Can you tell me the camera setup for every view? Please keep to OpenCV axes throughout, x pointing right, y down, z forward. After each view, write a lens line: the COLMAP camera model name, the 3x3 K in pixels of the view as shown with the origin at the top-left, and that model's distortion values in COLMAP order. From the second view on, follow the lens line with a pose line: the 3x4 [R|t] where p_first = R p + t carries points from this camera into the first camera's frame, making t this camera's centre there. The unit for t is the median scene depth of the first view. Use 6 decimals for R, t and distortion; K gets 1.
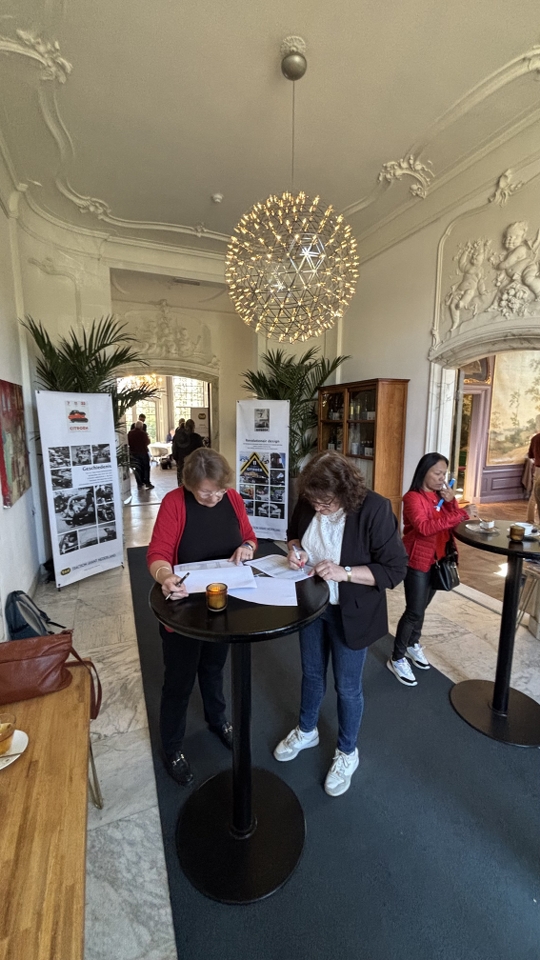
lens RADIAL K [[385.3, 0, 270.0], [0, 385.3, 480.0], [0, 0, 1]] dist [-0.000835, -0.000162]
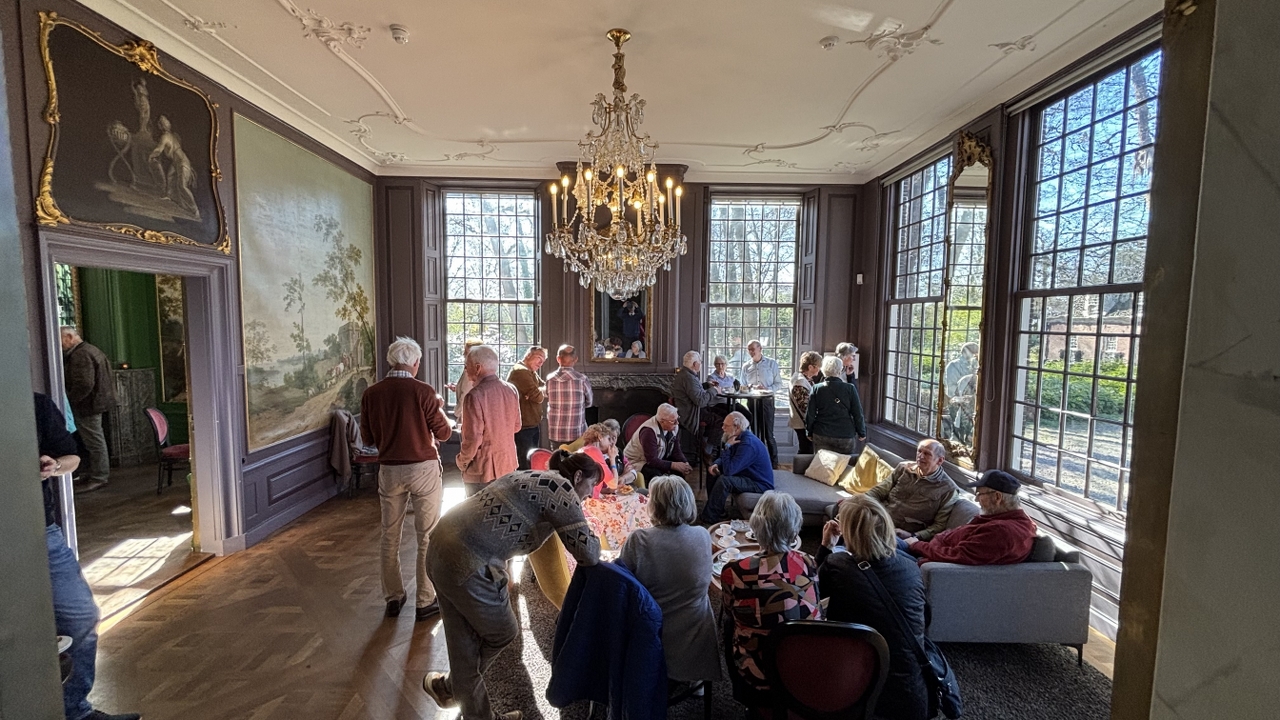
lens RADIAL K [[513.7, 0, 640.0], [0, 513.7, 360.0], [0, 0, 1]] dist [-0.000835, -0.000162]
pose [[0.366486, -0.068662, 0.927887, 0.213113], [0.130010, 0.991268, 0.022002, -0.092000], [-0.921295, 0.112571, 0.372213, 0.400343]]
